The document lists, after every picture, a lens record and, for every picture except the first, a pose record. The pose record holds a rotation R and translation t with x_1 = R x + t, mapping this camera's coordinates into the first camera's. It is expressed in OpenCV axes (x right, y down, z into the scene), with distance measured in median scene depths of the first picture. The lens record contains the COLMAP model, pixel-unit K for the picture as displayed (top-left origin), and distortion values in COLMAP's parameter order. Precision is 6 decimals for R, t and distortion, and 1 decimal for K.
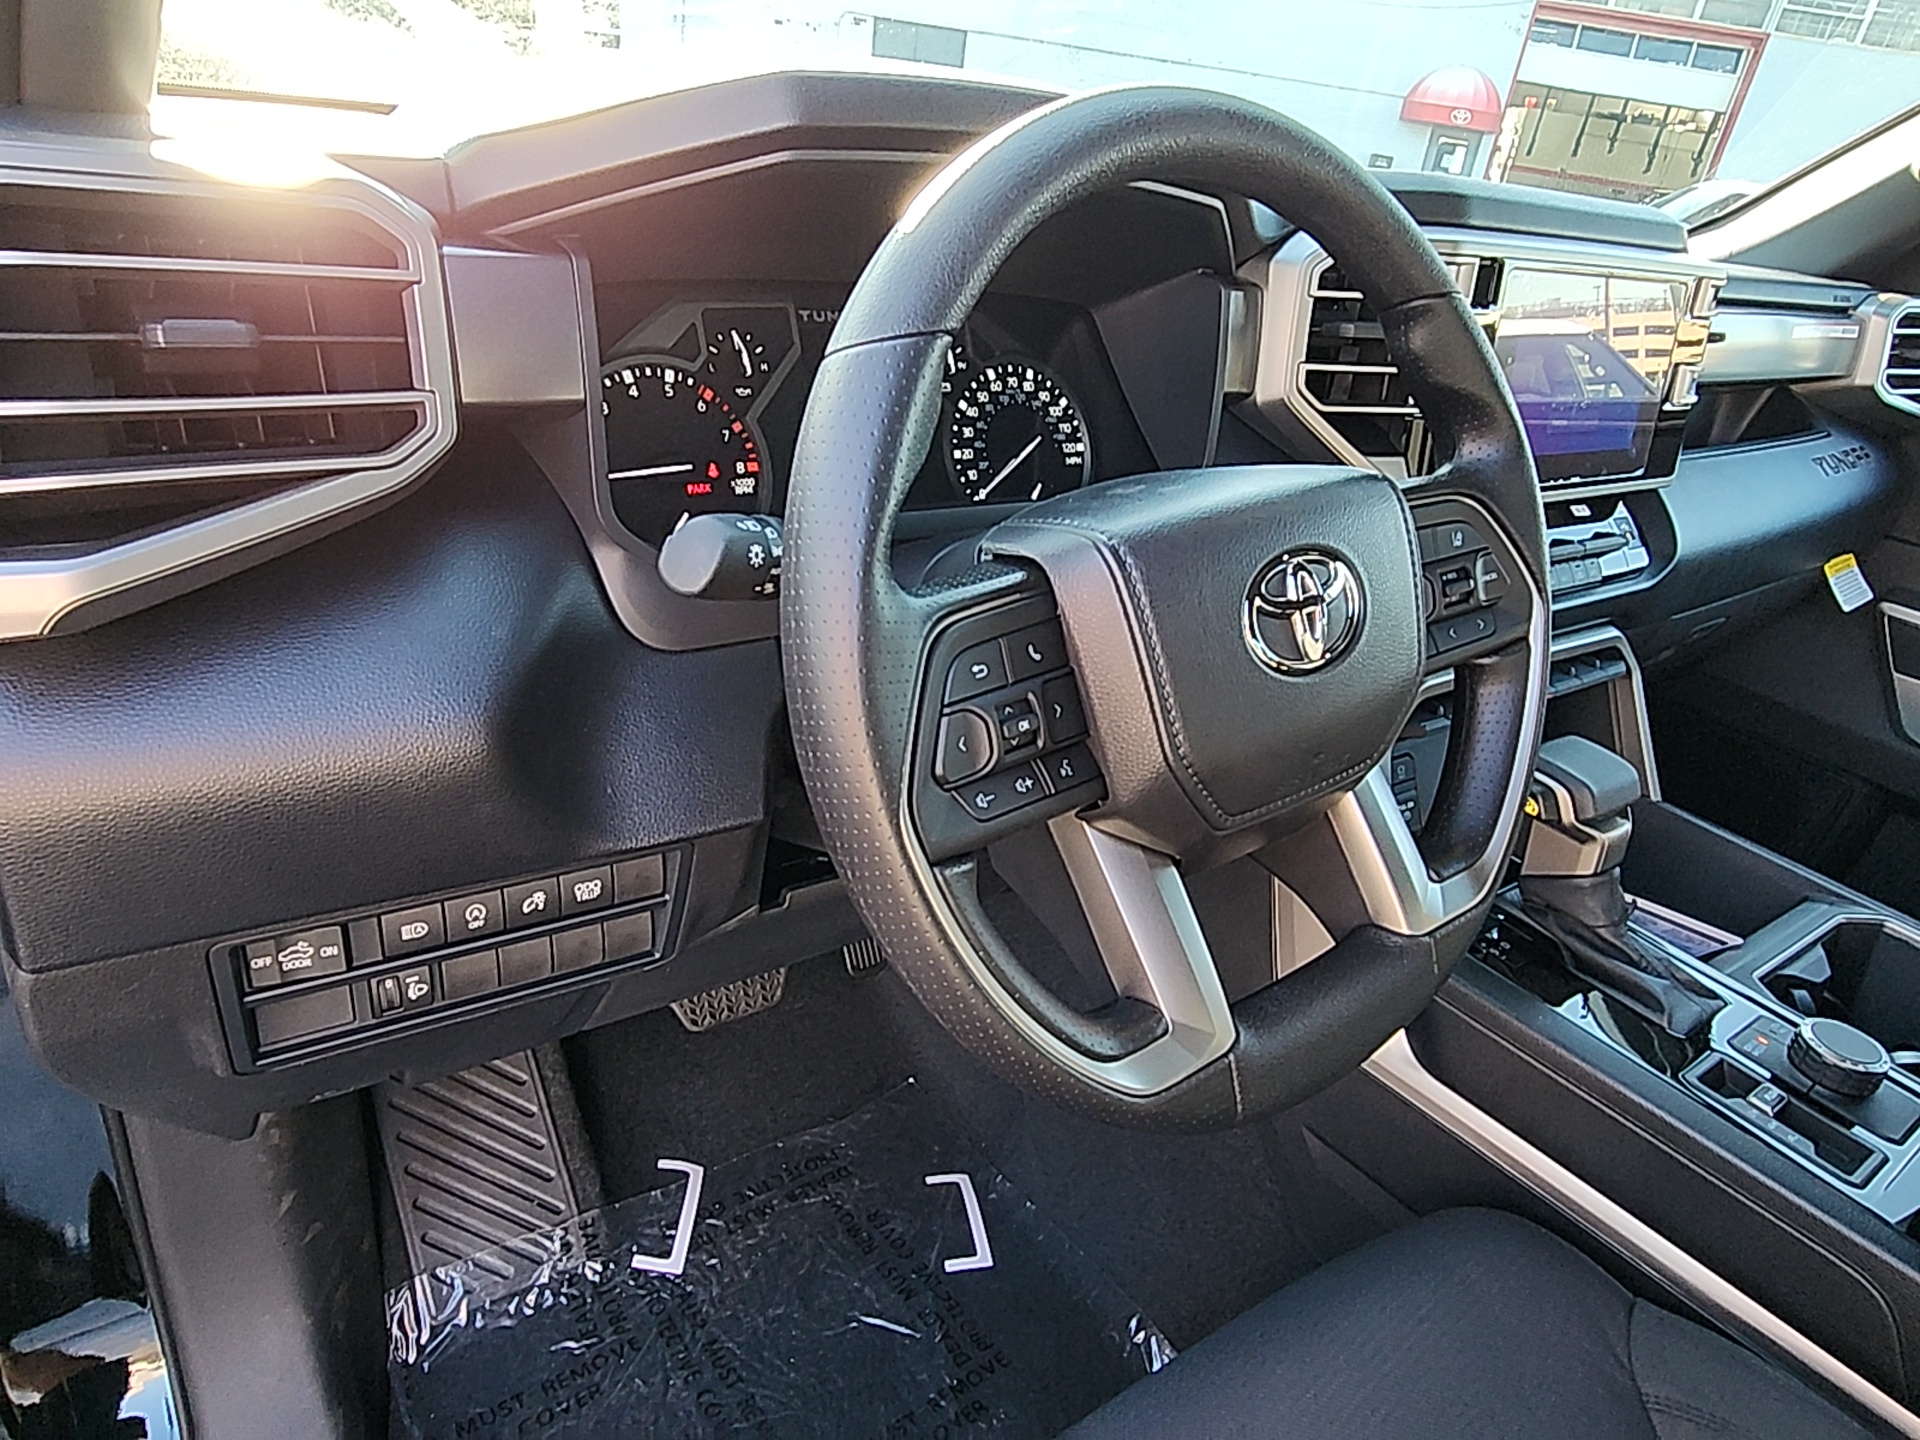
lens RADIAL K [[1175.7, 0, 981.7], [0, 1175.7, 714.7], [0, 0, 1]] dist [-0.005699, -0.002687]
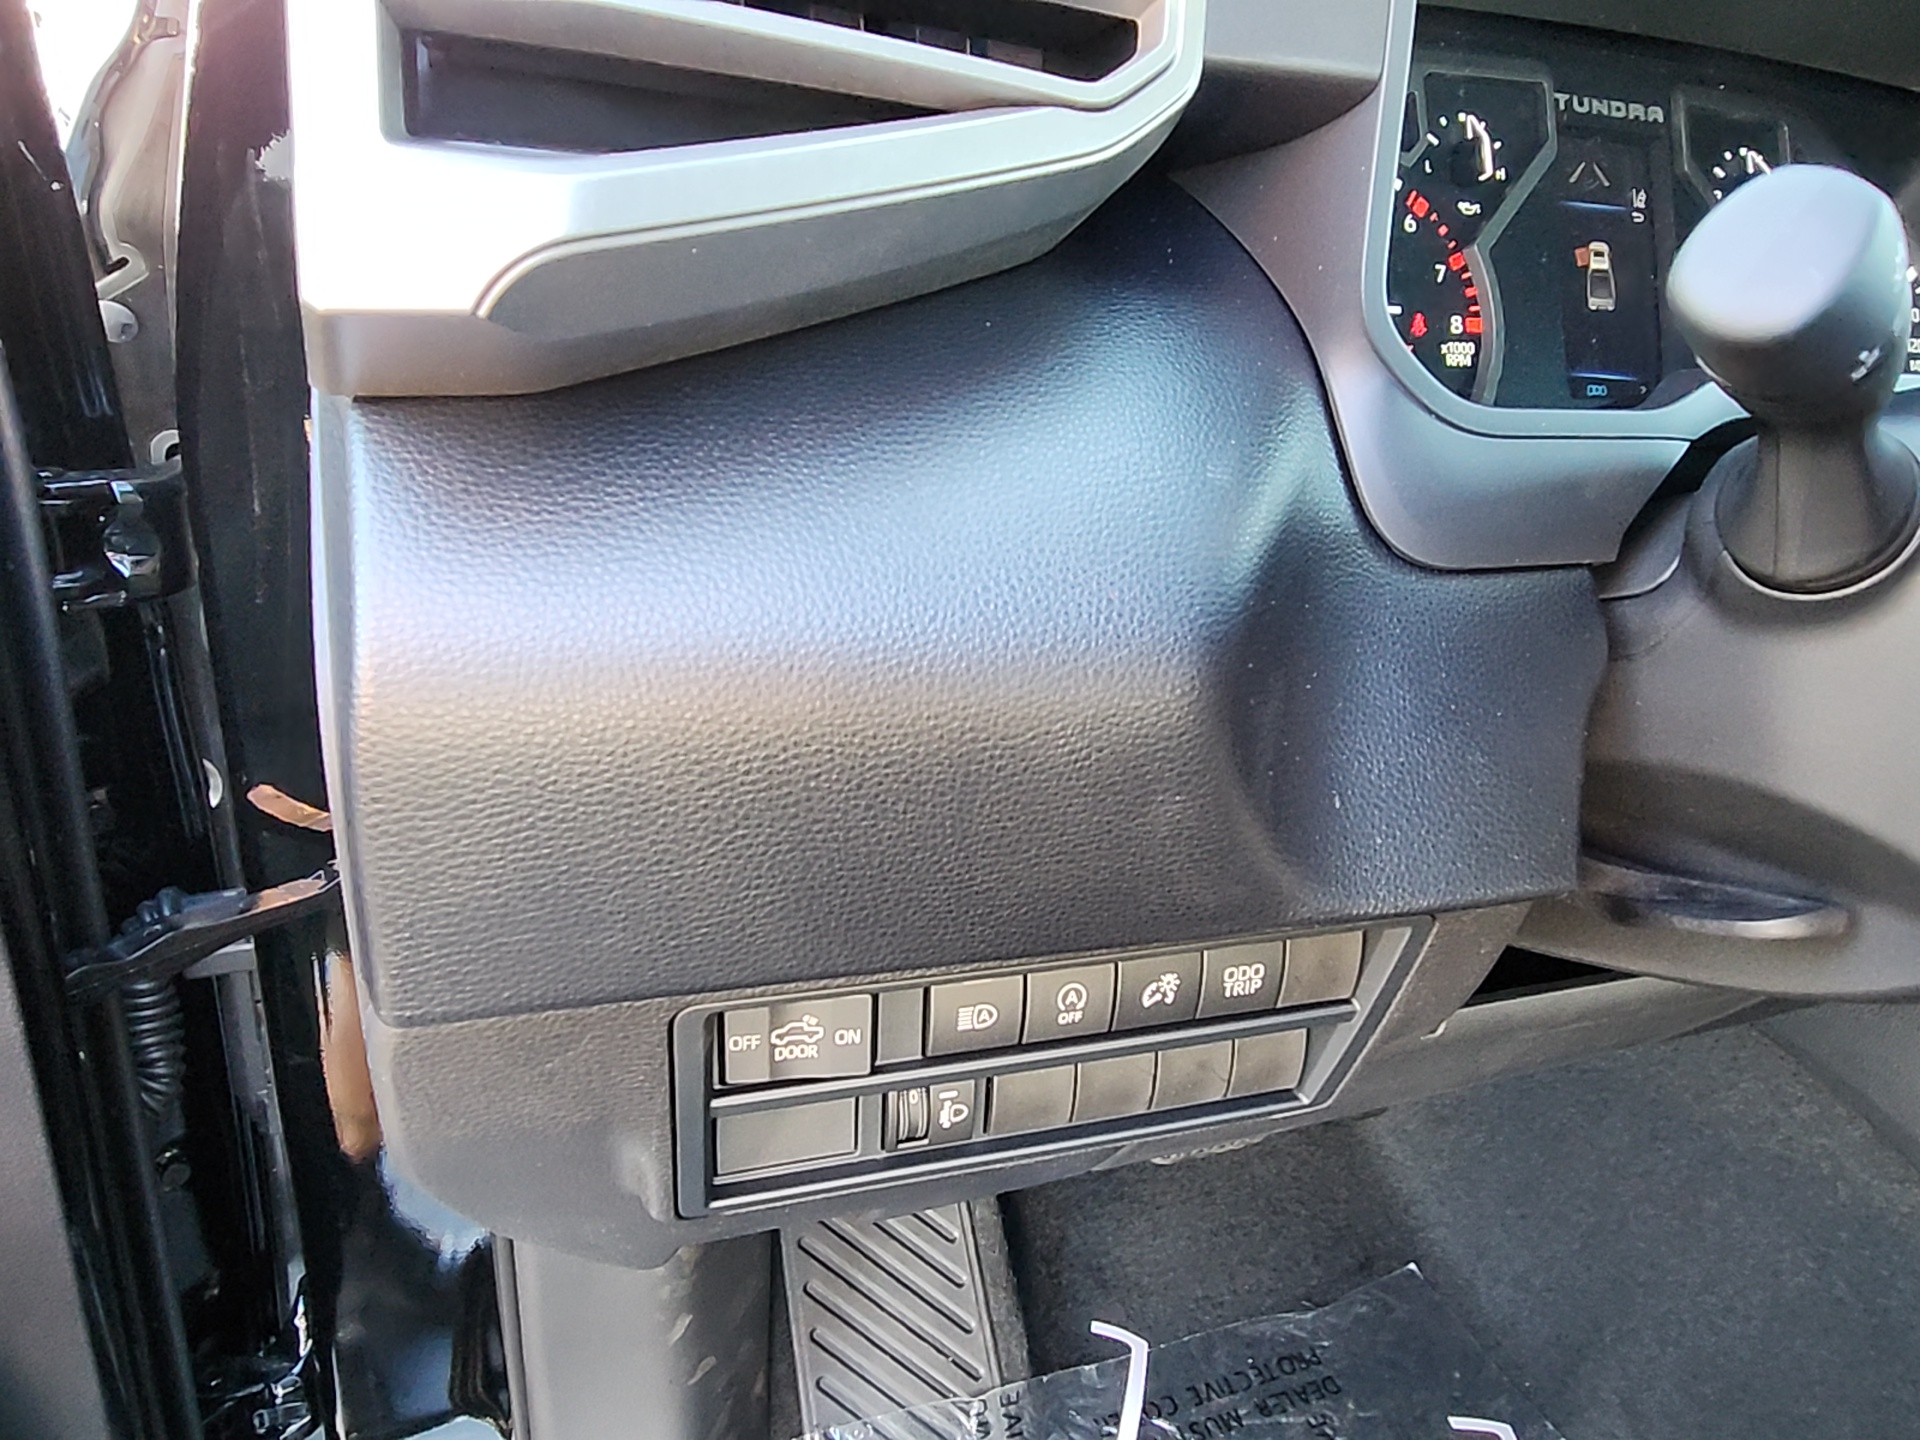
lens RADIAL K [[1175.7, 0, 981.7], [0, 1175.7, 714.7], [0, 0, 1]] dist [-0.005699, -0.002687]
pose [[0.958709, 0.063185, -0.277281, -0.245422], [-0.083047, 0.994709, -0.060470, 0.052914], [0.271994, 0.081000, 0.958884, 0.323255]]
